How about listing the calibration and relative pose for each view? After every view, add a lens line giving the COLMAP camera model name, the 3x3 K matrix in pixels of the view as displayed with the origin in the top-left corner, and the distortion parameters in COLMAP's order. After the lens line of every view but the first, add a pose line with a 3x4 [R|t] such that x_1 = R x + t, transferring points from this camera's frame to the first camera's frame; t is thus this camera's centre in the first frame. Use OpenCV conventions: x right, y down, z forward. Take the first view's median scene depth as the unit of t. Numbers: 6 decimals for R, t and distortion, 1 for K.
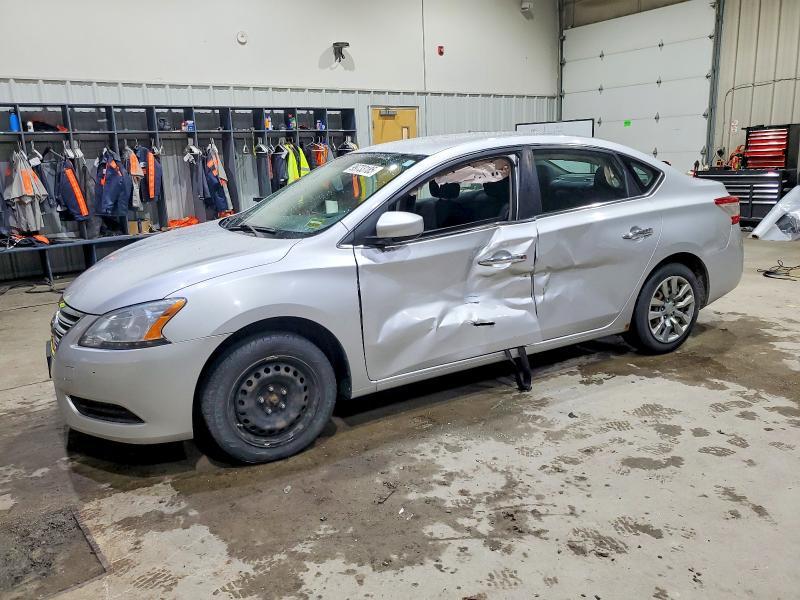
lens RADIAL K [[624.3, 0, 394.2], [0, 624.3, 295.6], [0, 0, 1]] dist [0.014957, -0.005452]
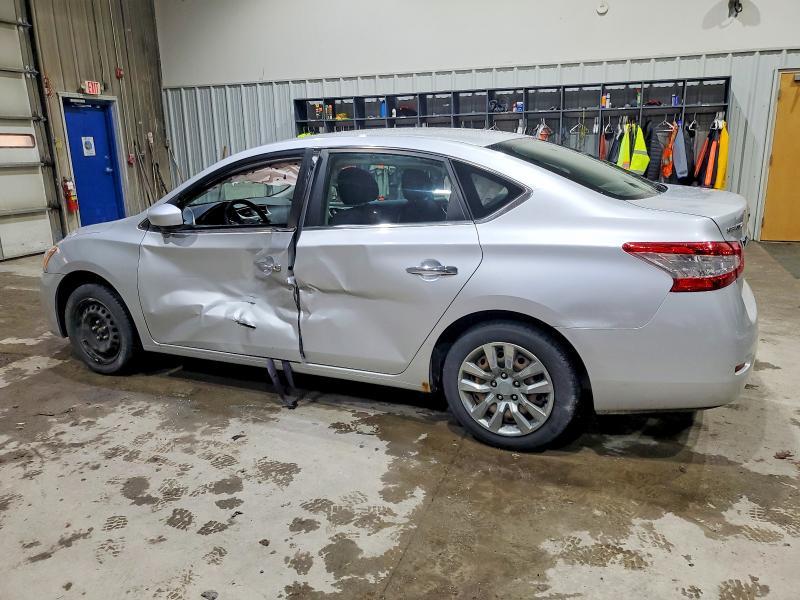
lens RADIAL K [[624.3, 0, 398.1], [0, 624.3, 303.3], [0, 0, 1]] dist [0.014957, -0.005452]
pose [[0.575322, 0.224481, -0.786519, 1.029580], [-0.176584, 0.973013, 0.148540, -0.174912], [0.798638, 0.053429, 0.599436, 0.560954]]
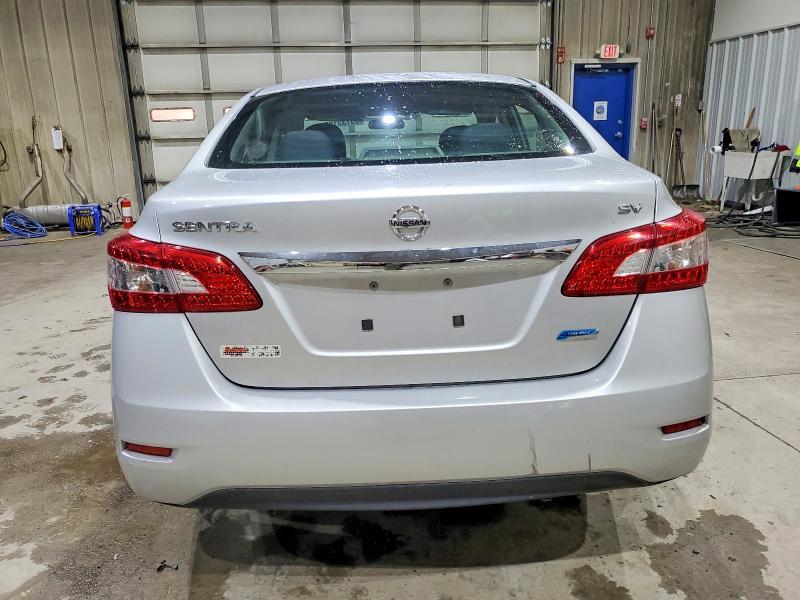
lens RADIAL K [[624.3, 0, 392.0], [0, 624.3, 301.9], [0, 0, 1]] dist [0.014957, -0.005452]
pose [[-0.459714, 0.278727, -0.843193, 0.965992], [-0.152798, 0.910485, 0.384278, -0.351875], [0.874823, 0.305496, -0.375974, 1.580813]]
